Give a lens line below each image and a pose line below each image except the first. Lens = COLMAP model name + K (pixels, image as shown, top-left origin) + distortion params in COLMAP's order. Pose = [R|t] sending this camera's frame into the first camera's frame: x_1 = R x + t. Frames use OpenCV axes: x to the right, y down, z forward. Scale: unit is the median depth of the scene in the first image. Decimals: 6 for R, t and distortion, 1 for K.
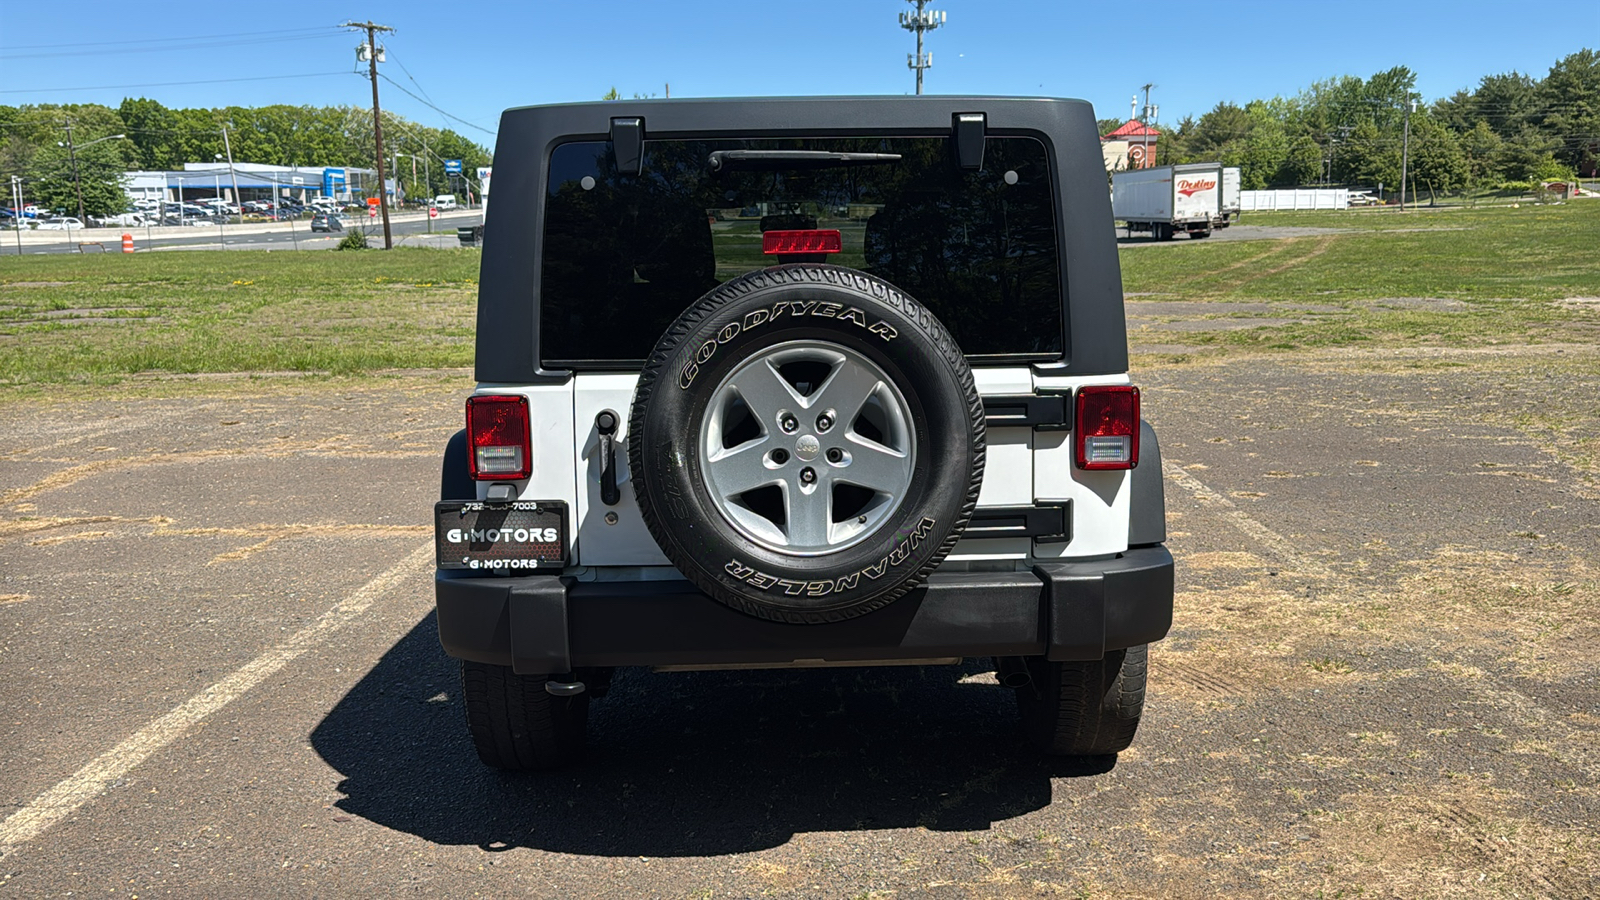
lens RADIAL K [[1372.5, 0, 793.8], [0, 1372.5, 451.4], [0, 0, 1]] dist [0.156124, -0.280857]
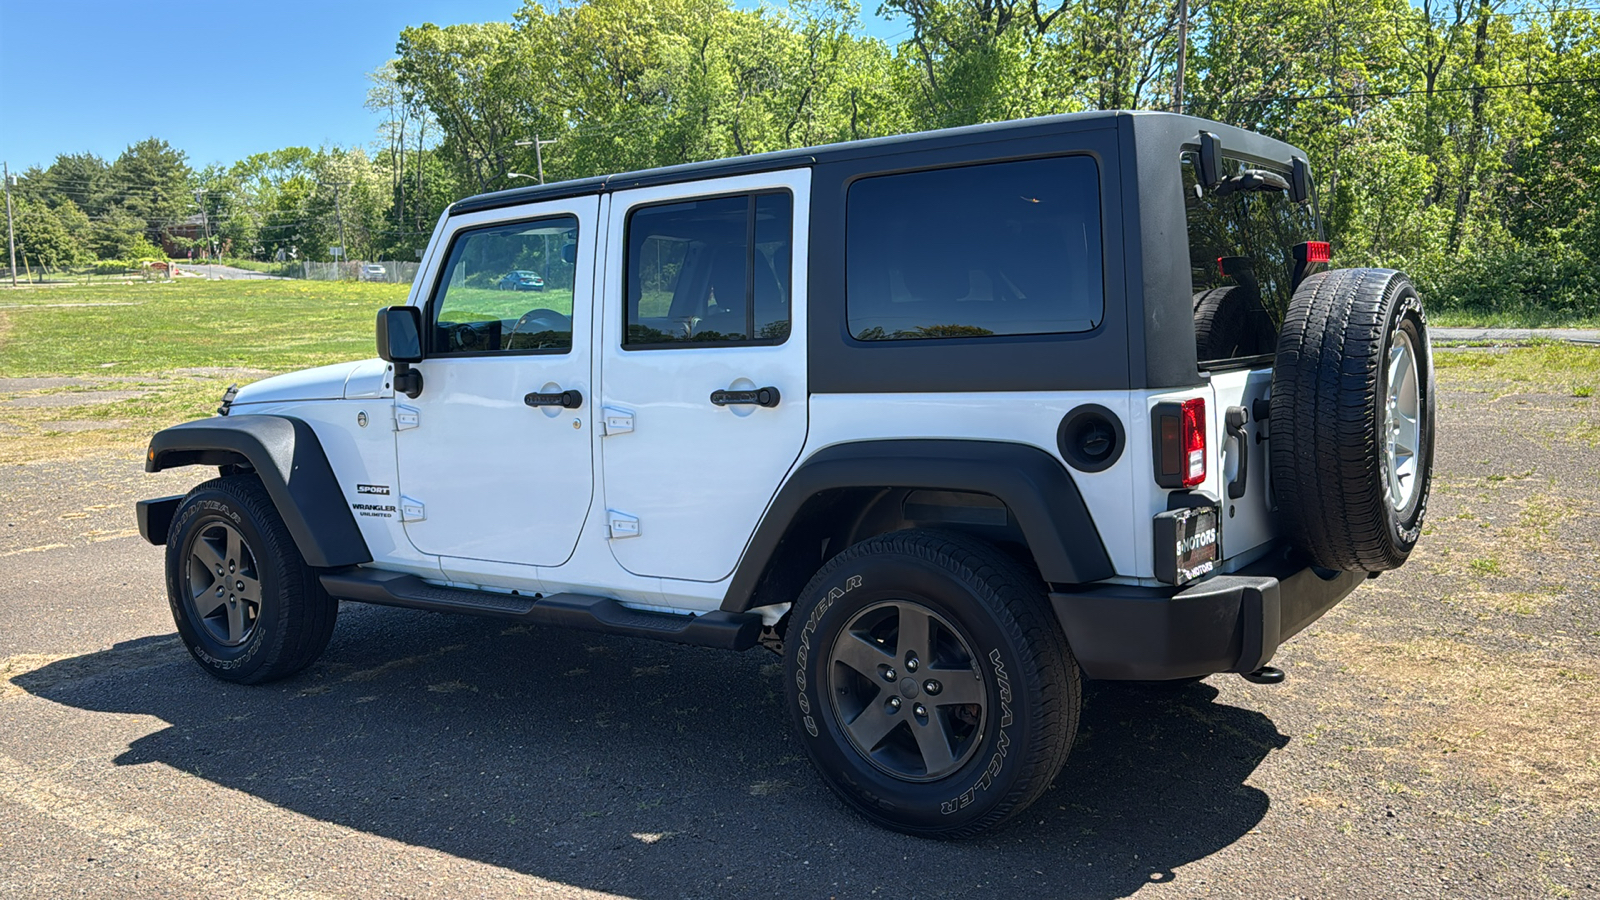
lens RADIAL K [[1372.5, 0, 793.8], [0, 1372.5, 451.4], [0, 0, 1]] dist [0.156124, -0.280857]
pose [[0.582262, -0.080761, 0.808980, -0.059385], [0.125562, 0.992048, 0.008663, -0.002403], [-0.803247, 0.096533, 0.587772, 0.032574]]
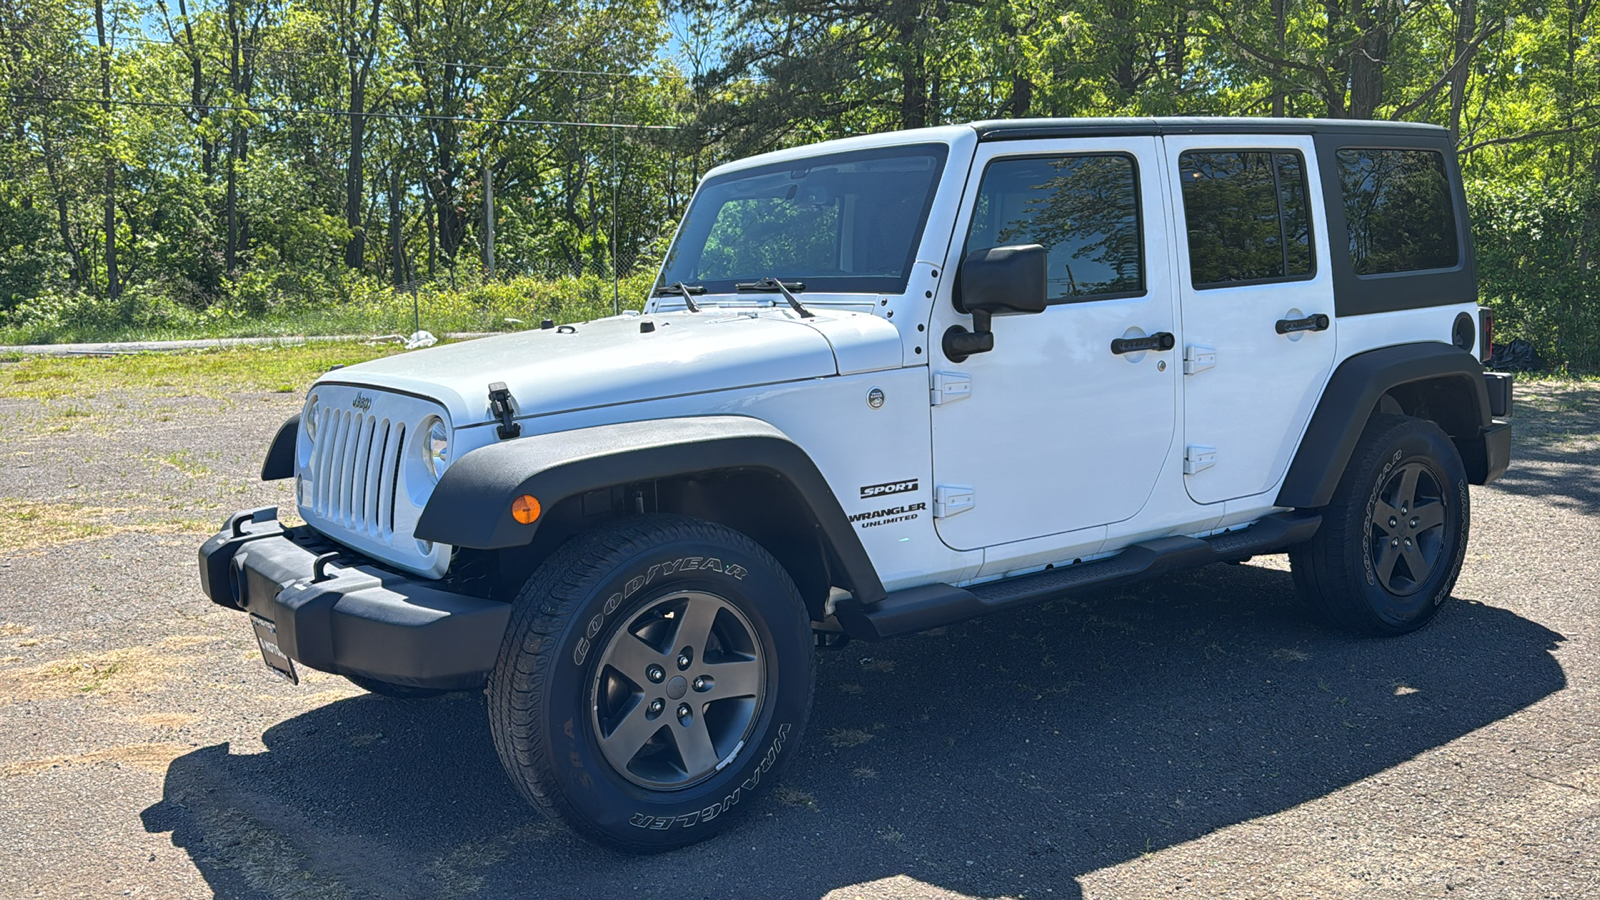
lens RADIAL K [[1372.5, 0, 793.8], [0, 1372.5, 451.4], [0, 0, 1]] dist [0.156124, -0.280857]
pose [[-0.561809, -0.066837, 0.824563, -0.056702], [0.155654, 0.970389, 0.184711, -0.015197], [-0.812492, 0.232118, -0.534769, 0.128469]]
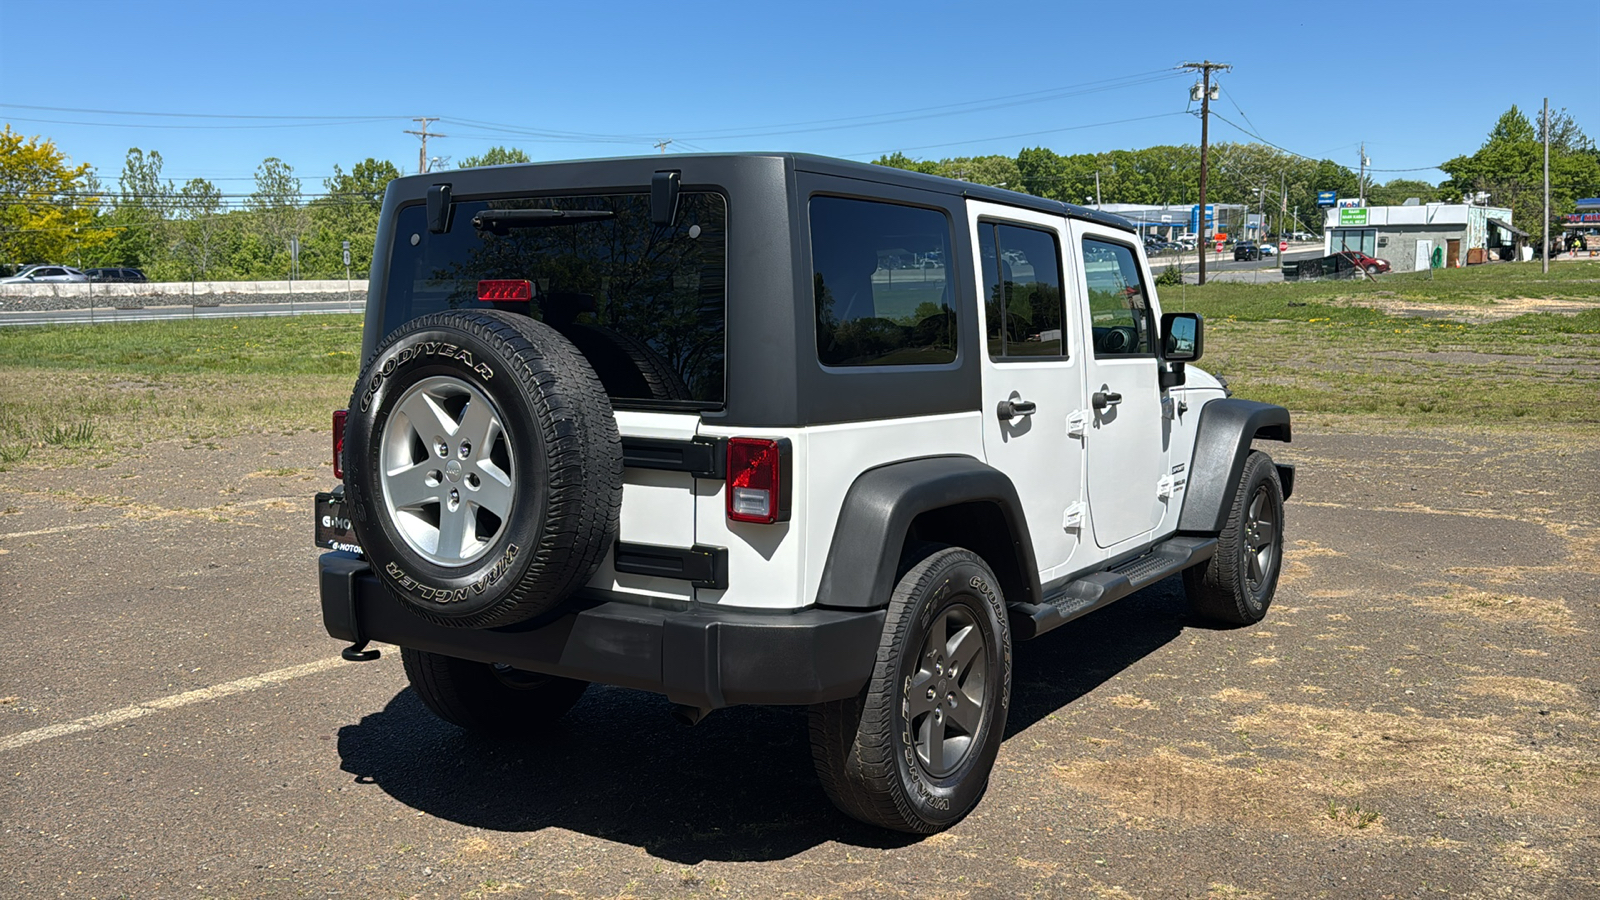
lens RADIAL K [[1372.5, 0, 793.8], [0, 1372.5, 451.4], [0, 0, 1]] dist [0.156124, -0.280857]
pose [[0.821065, 0.075852, -0.565773, 0.040942], [-0.089622, 0.995970, 0.003466, -0.002223], [0.563756, 0.047860, 0.824554, 0.010026]]
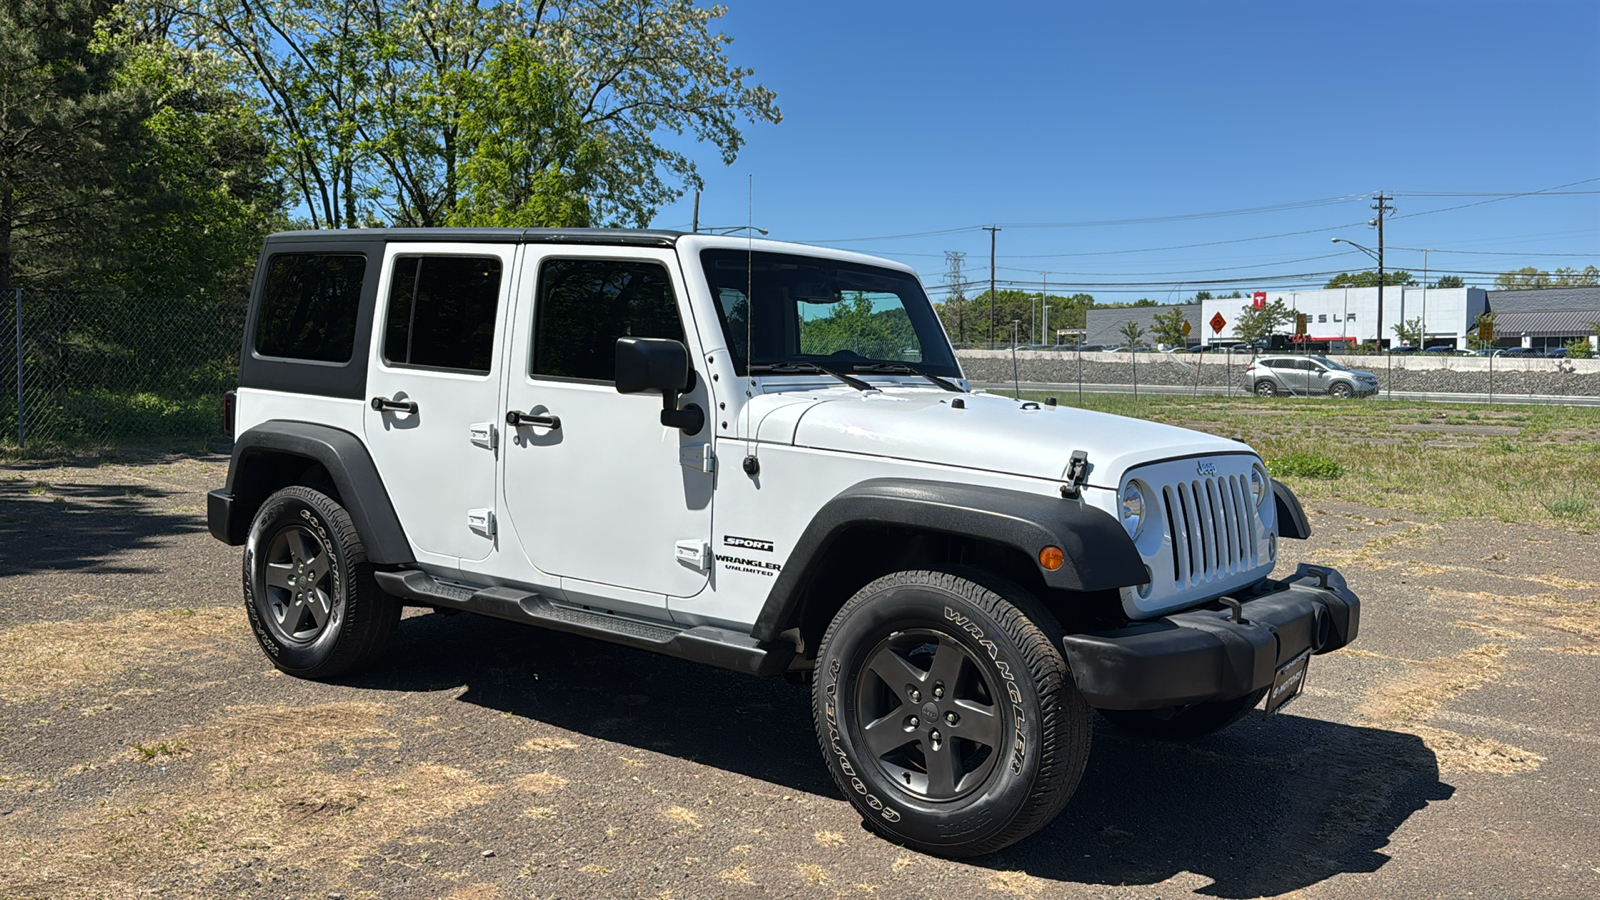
lens RADIAL K [[1382.1, 0, 800.0], [0, 1382.1, 450.0], [0, 0, 1]] dist [0.145639, -0.263412]
pose [[-0.617985, 0.053984, -0.784334, 0.062142], [-0.124728, 0.978272, 0.165608, -0.018735], [0.776233, 0.200172, -0.597824, 0.136124]]
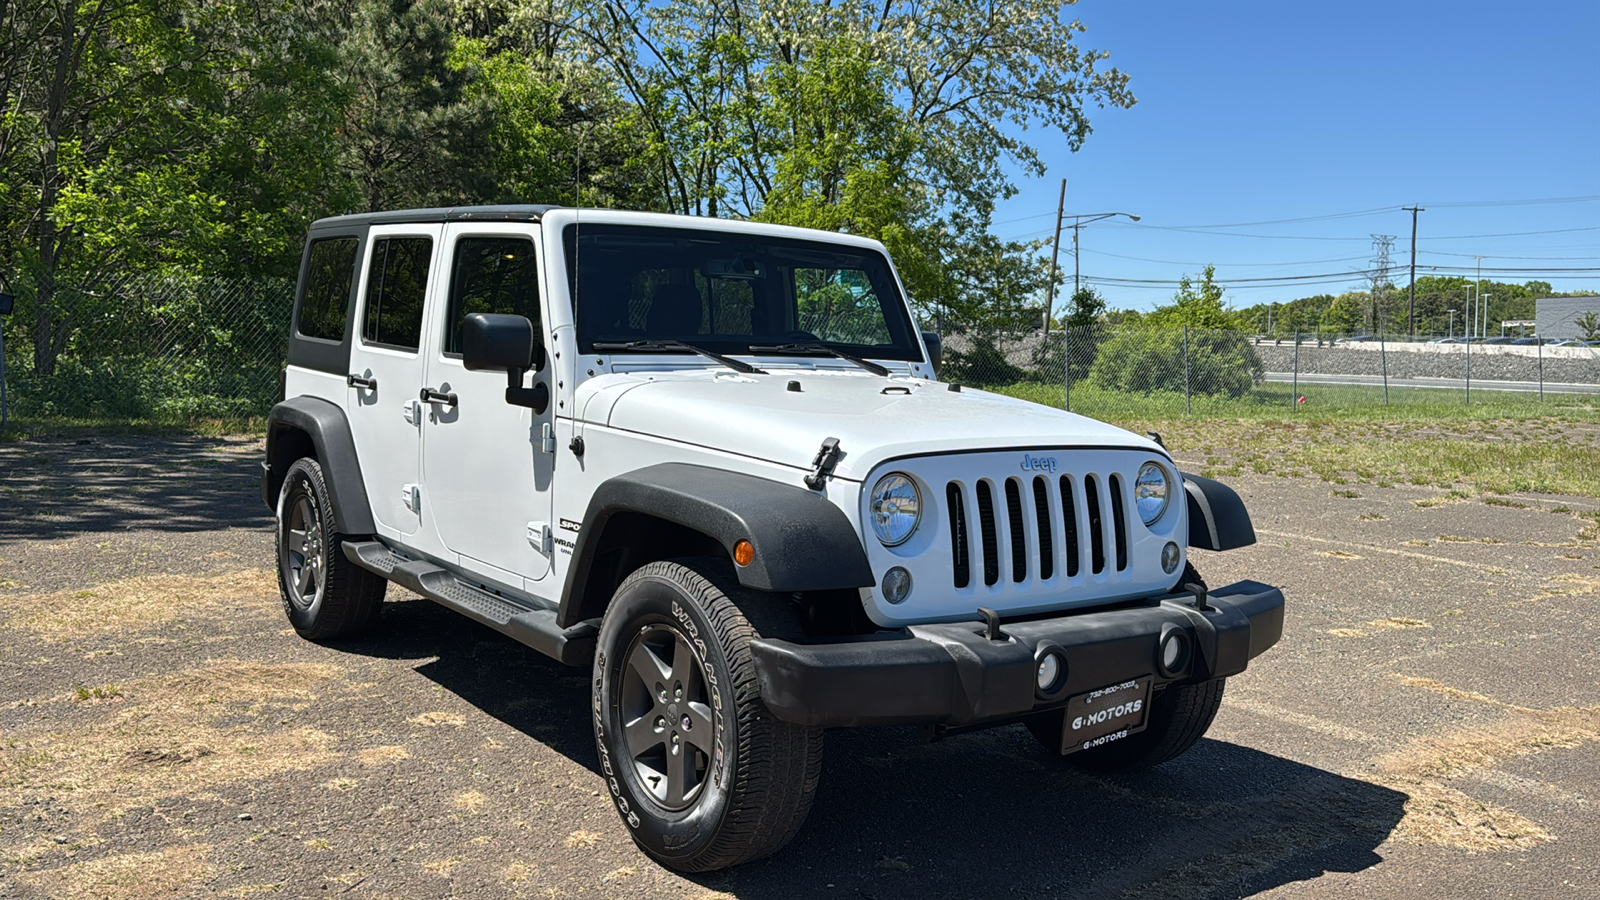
lens RADIAL K [[1372.5, 0, 793.8], [0, 1372.5, 451.4], [0, 0, 1]] dist [0.156124, -0.280857]
pose [[-0.815551, 0.038964, -0.577372, 0.040327], [-0.098203, 0.973941, 0.204439, -0.020539], [0.570292, 0.223430, -0.790472, 0.151011]]
